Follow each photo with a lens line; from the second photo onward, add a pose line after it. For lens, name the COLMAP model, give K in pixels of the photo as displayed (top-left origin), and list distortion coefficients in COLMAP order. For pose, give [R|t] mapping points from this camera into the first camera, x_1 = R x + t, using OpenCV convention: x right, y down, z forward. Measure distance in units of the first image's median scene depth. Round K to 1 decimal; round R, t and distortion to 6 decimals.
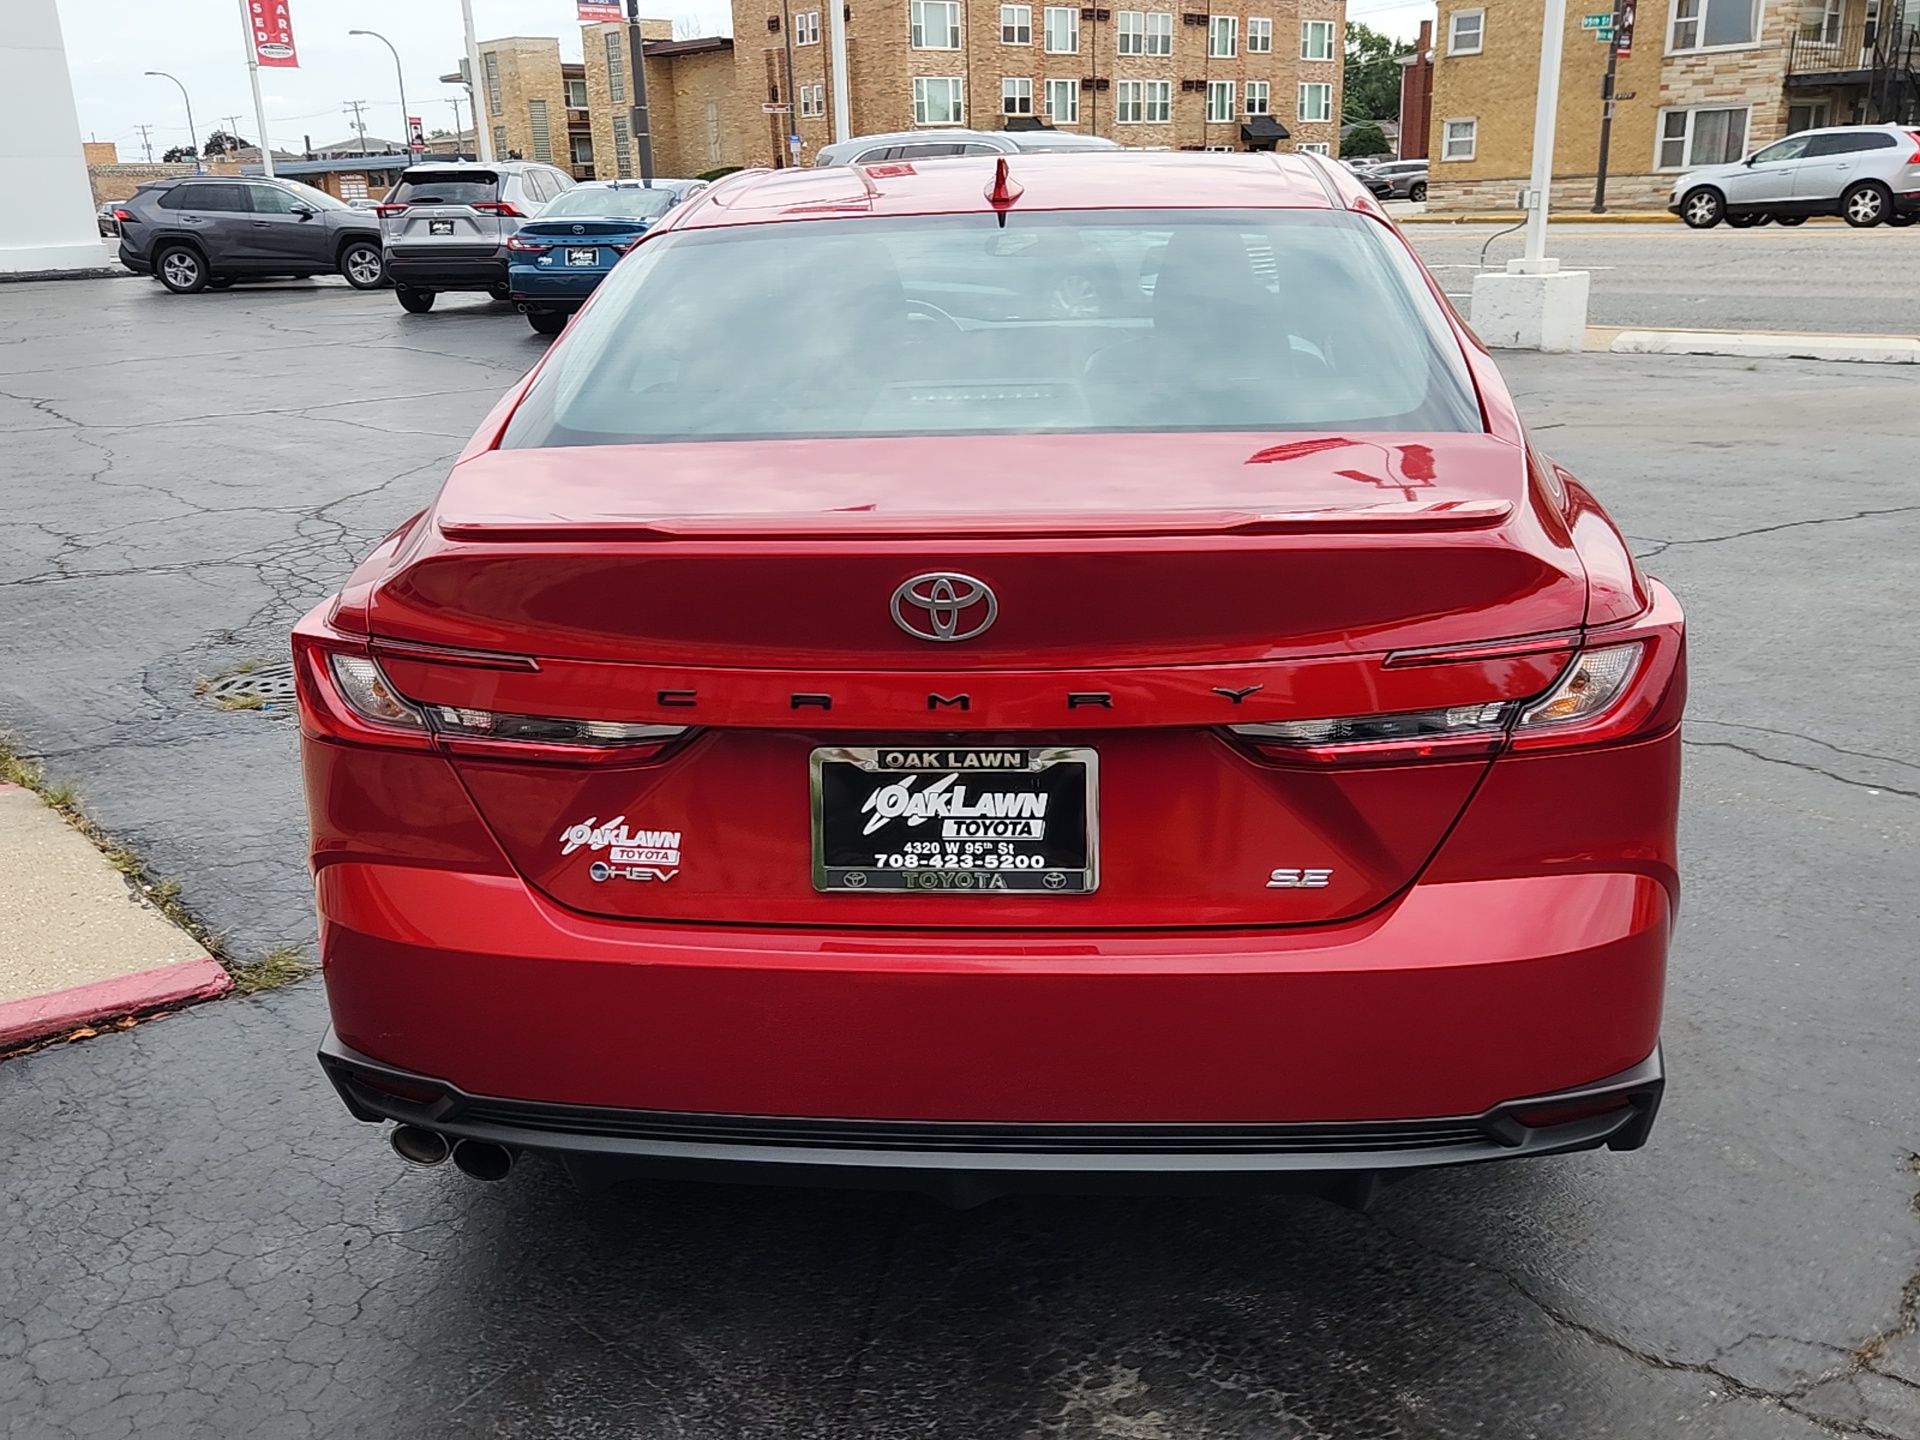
lens RADIAL K [[1615.2, 0, 956.1], [0, 1615.2, 721.7], [0, 0, 1]] dist [0.047293, -0.051290]
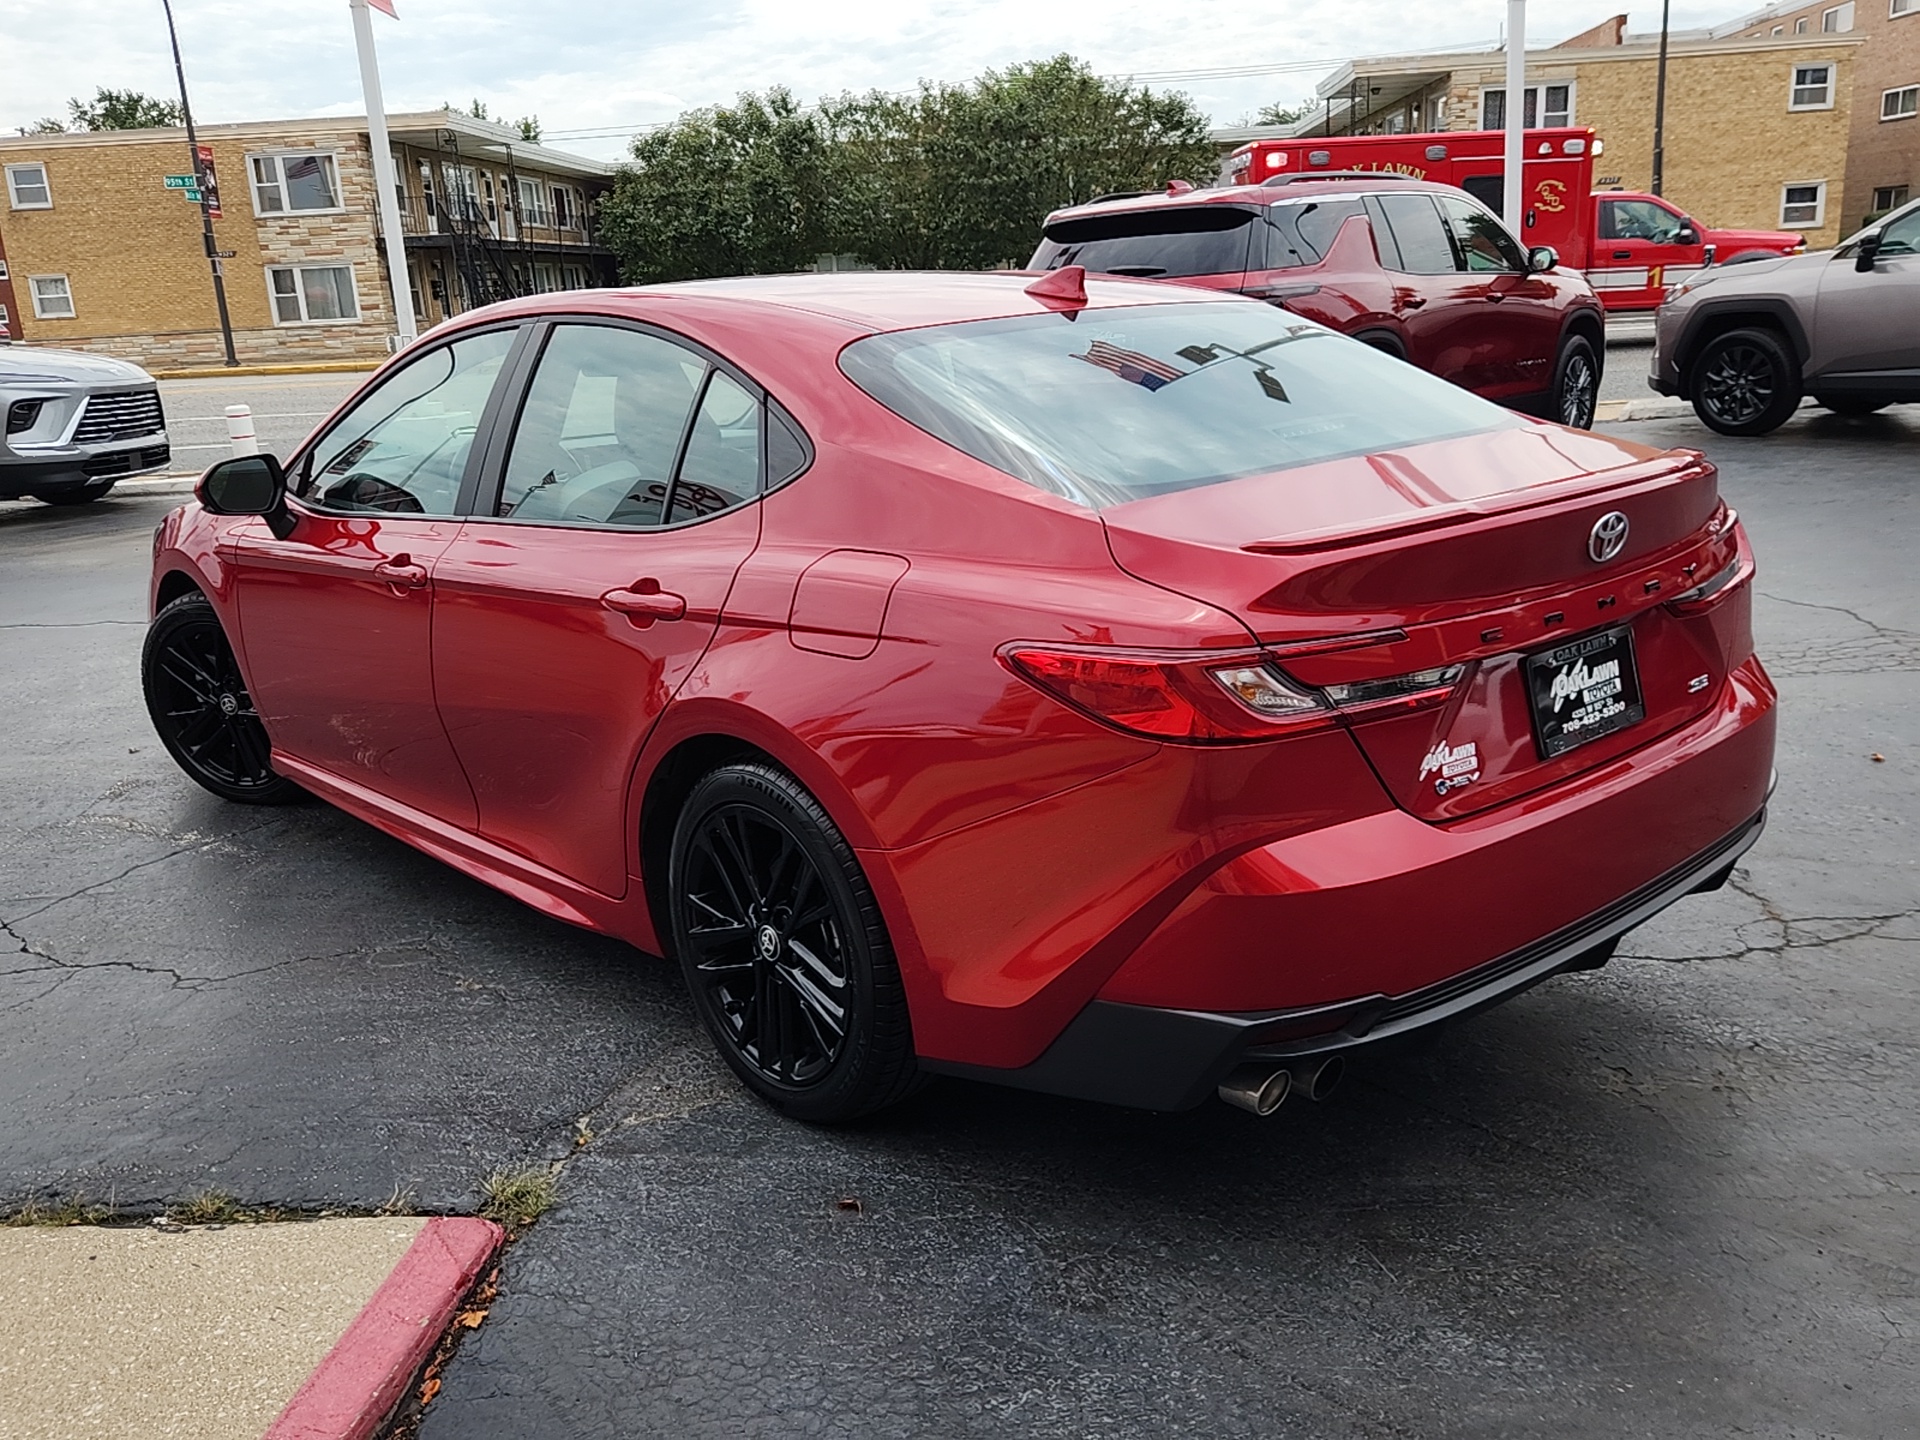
lens RADIAL K [[1615.2, 0, 960.5], [0, 1615.2, 712.8], [0, 0, 1]] dist [0.047293, -0.051290]
pose [[0.690170, -0.187103, 0.699040, -1.416786], [0.251561, 0.967783, 0.010664, -0.076418], [-0.678514, 0.168491, 0.715003, 0.338385]]
